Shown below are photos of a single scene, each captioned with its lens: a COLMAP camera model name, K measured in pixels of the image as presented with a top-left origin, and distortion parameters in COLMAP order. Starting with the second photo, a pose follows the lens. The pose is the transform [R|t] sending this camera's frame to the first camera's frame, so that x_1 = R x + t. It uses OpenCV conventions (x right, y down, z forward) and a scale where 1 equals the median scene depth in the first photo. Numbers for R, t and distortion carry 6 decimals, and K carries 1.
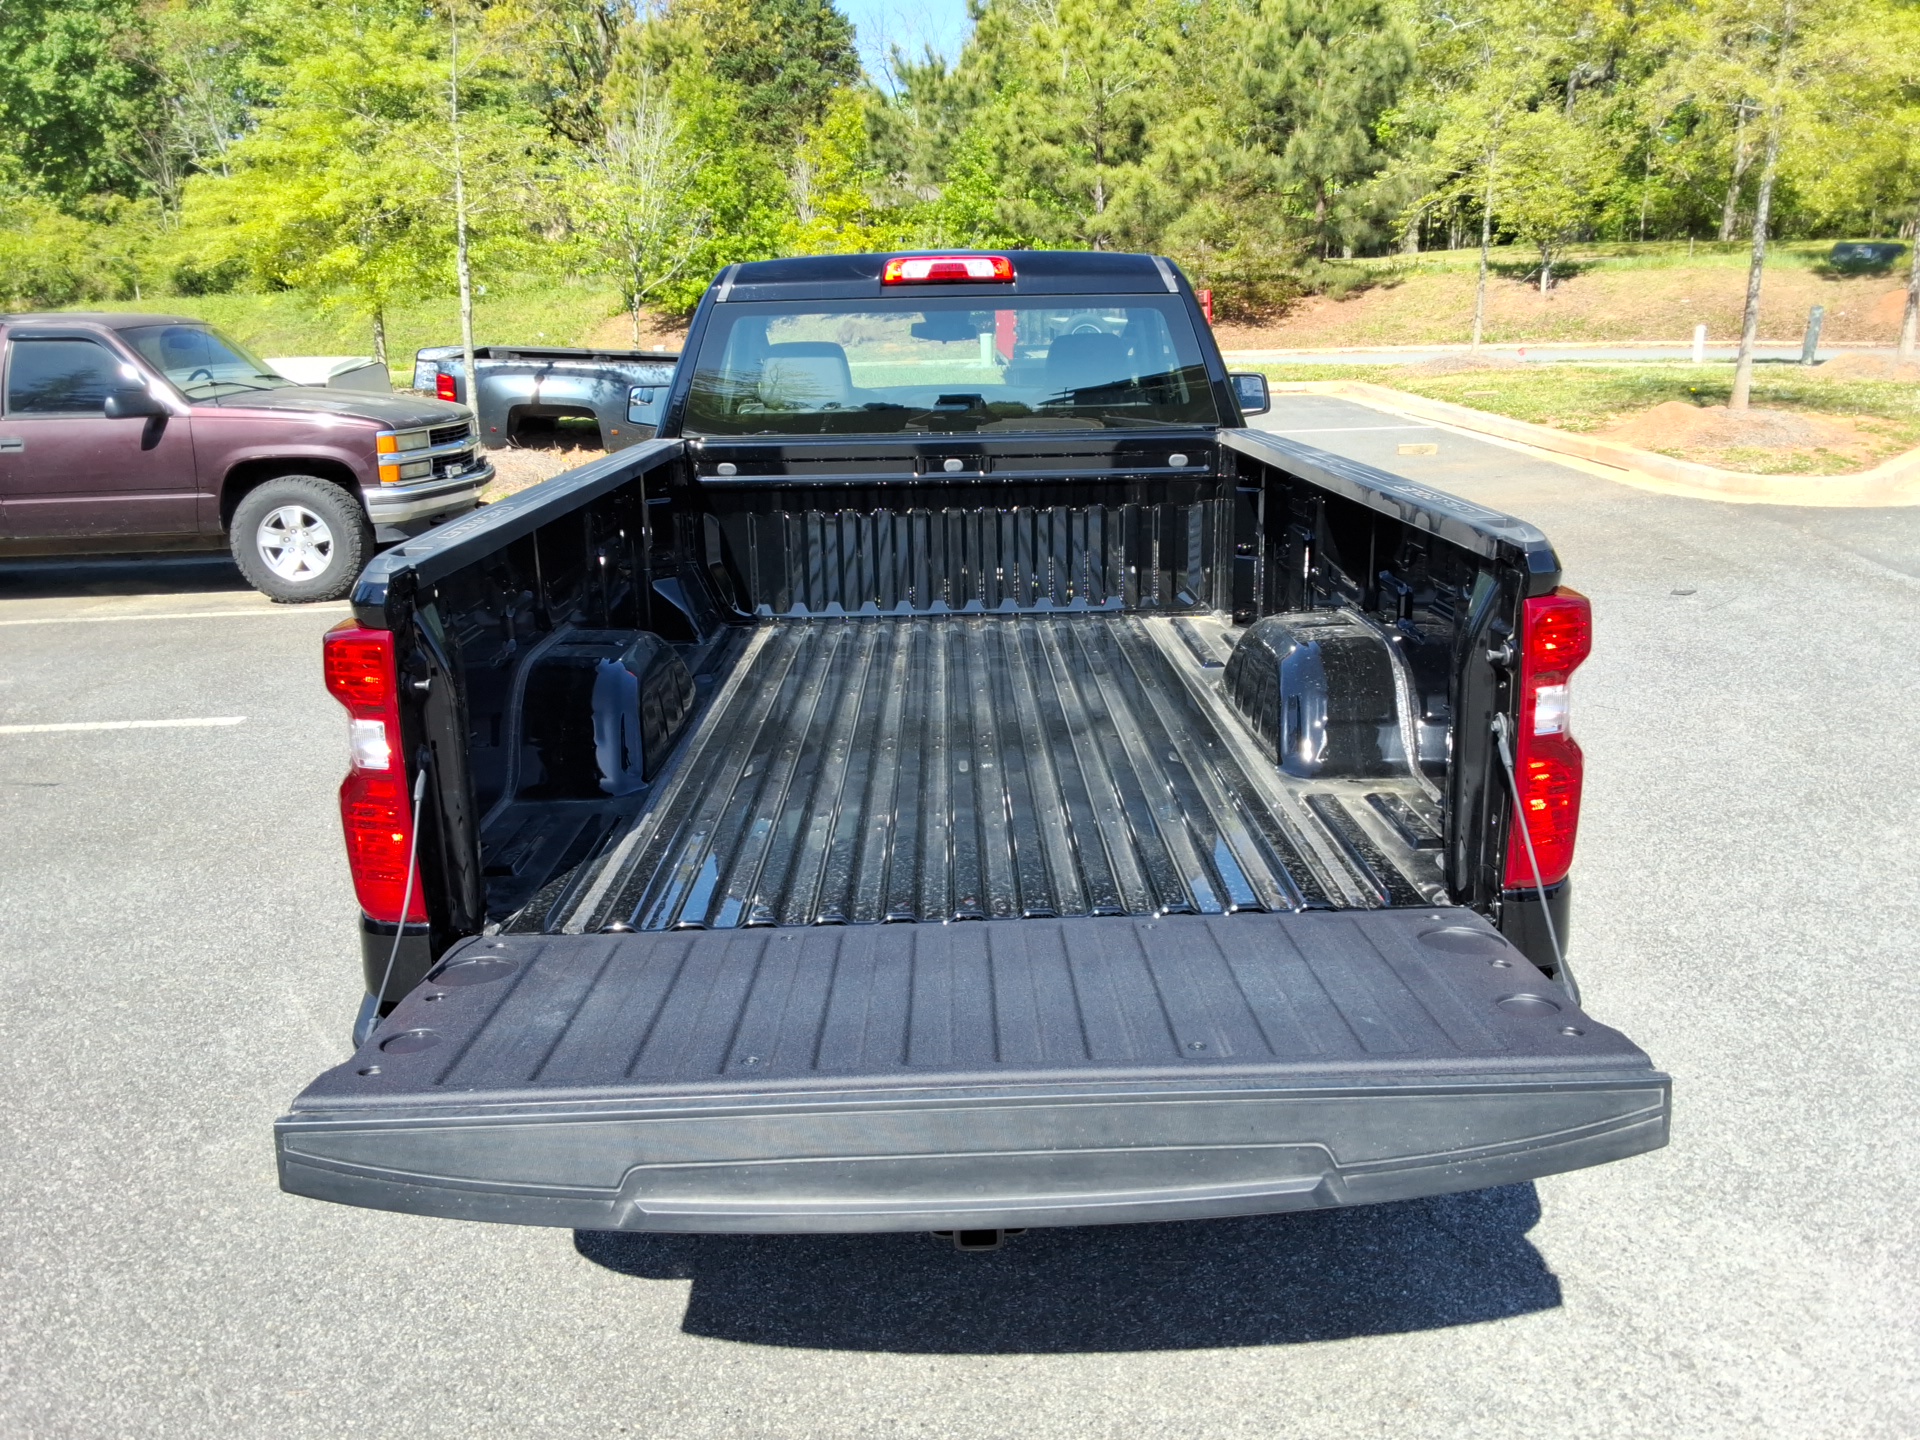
lens RADIAL K [[1548.2, 0, 969.1], [0, 1548.2, 707.4], [0, 0, 1]] dist [0.103785, -0.151745]
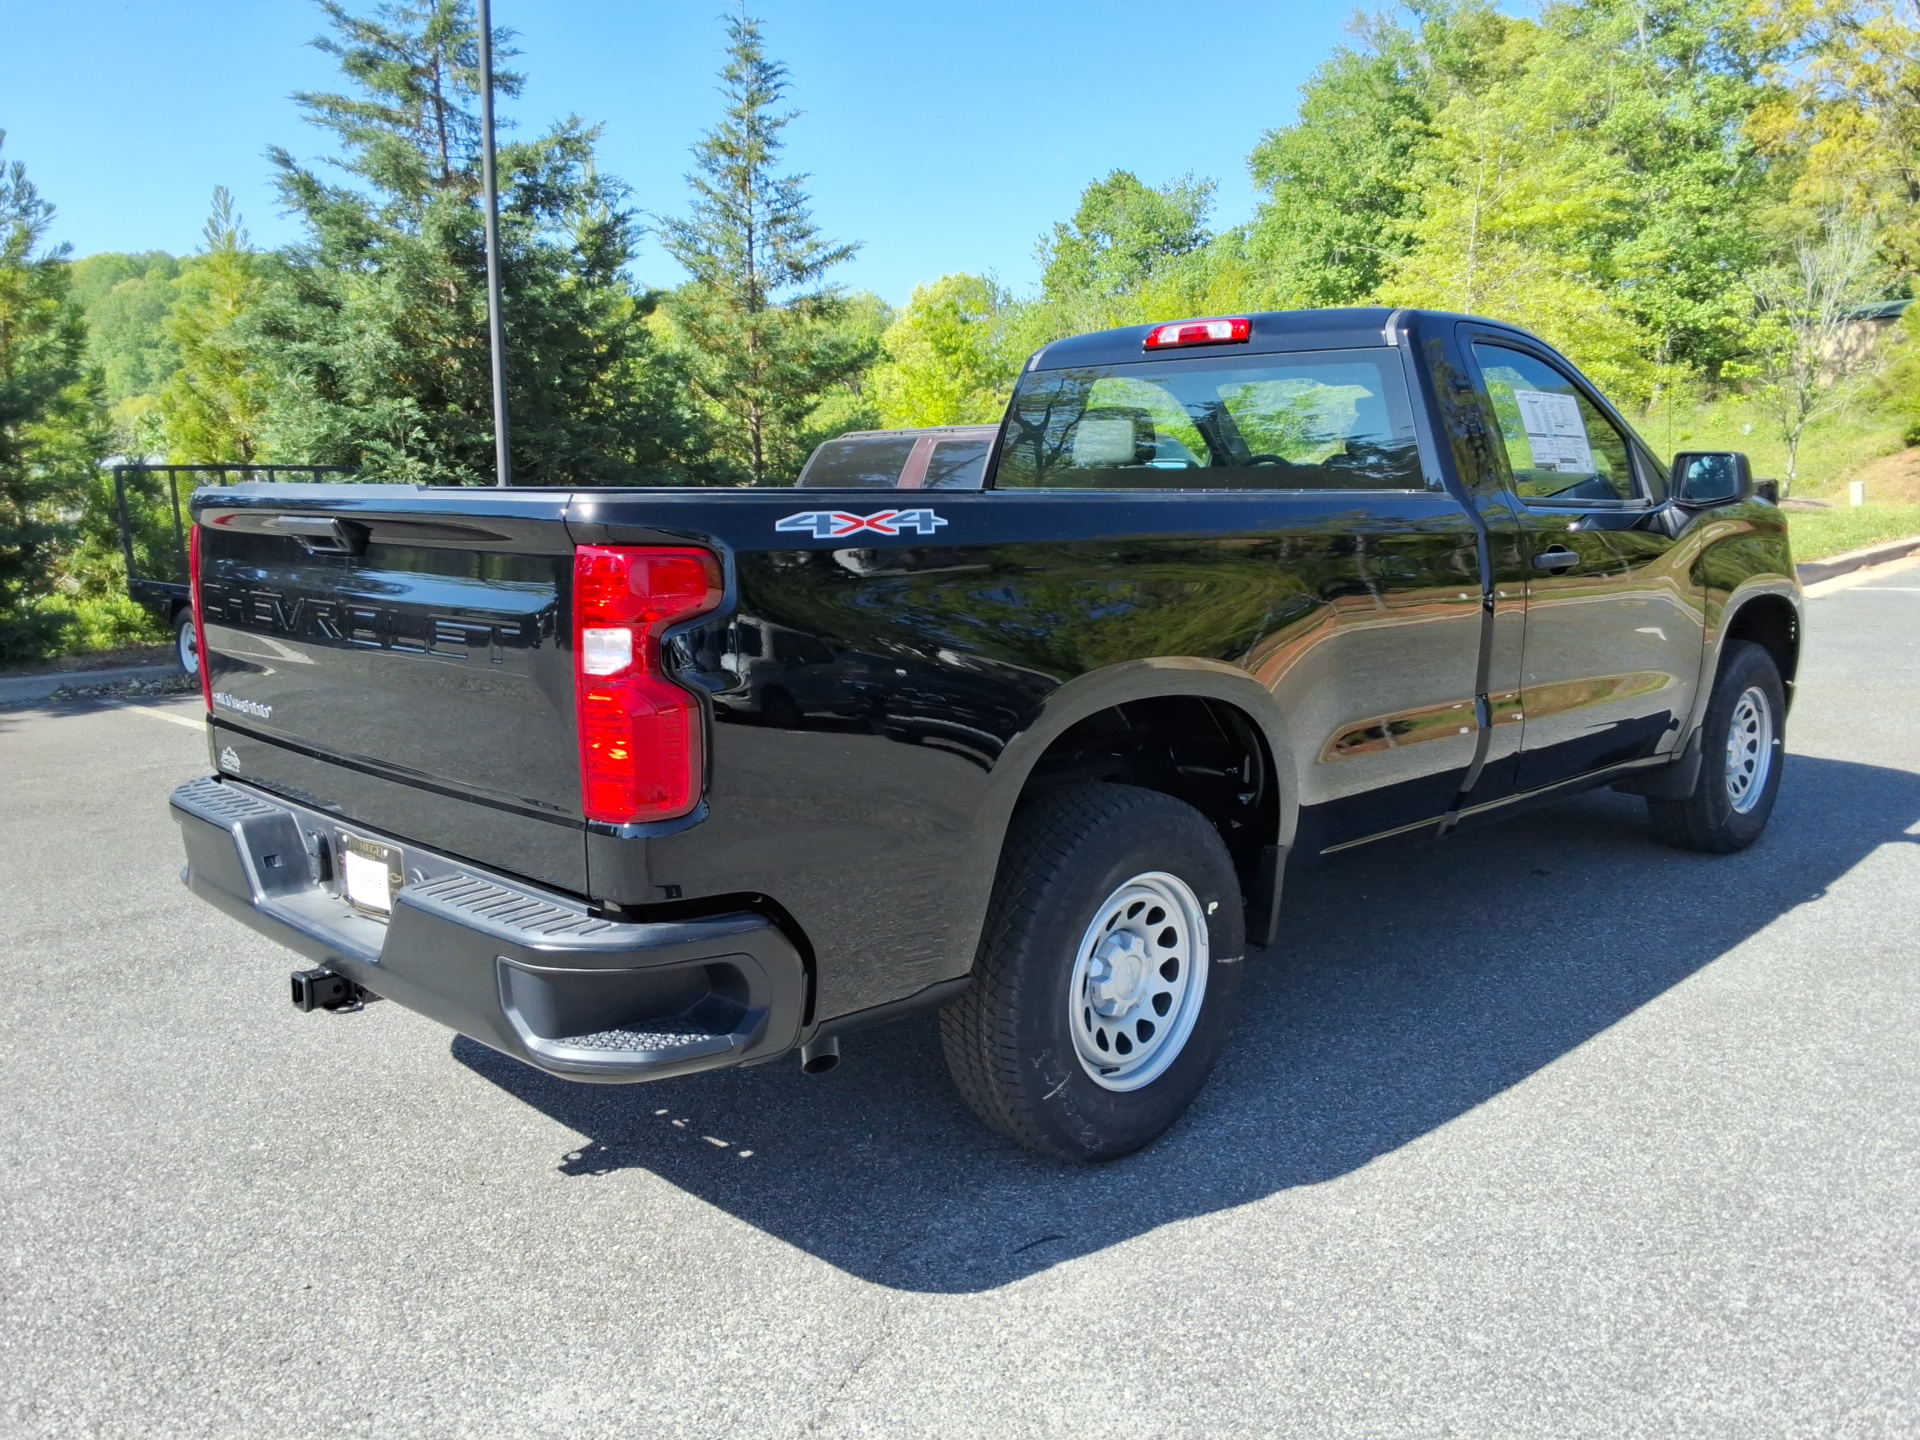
lens RADIAL K [[1541.9, 0, 963.8], [0, 1541.9, 711.9], [0, 0, 1]] dist [0.077617, -0.137273]
pose [[0.685724, 0.128833, -0.716369, 0.127878], [-0.189293, 0.981910, -0.004607, -0.000345], [0.702817, 0.138763, 0.697706, 0.042379]]
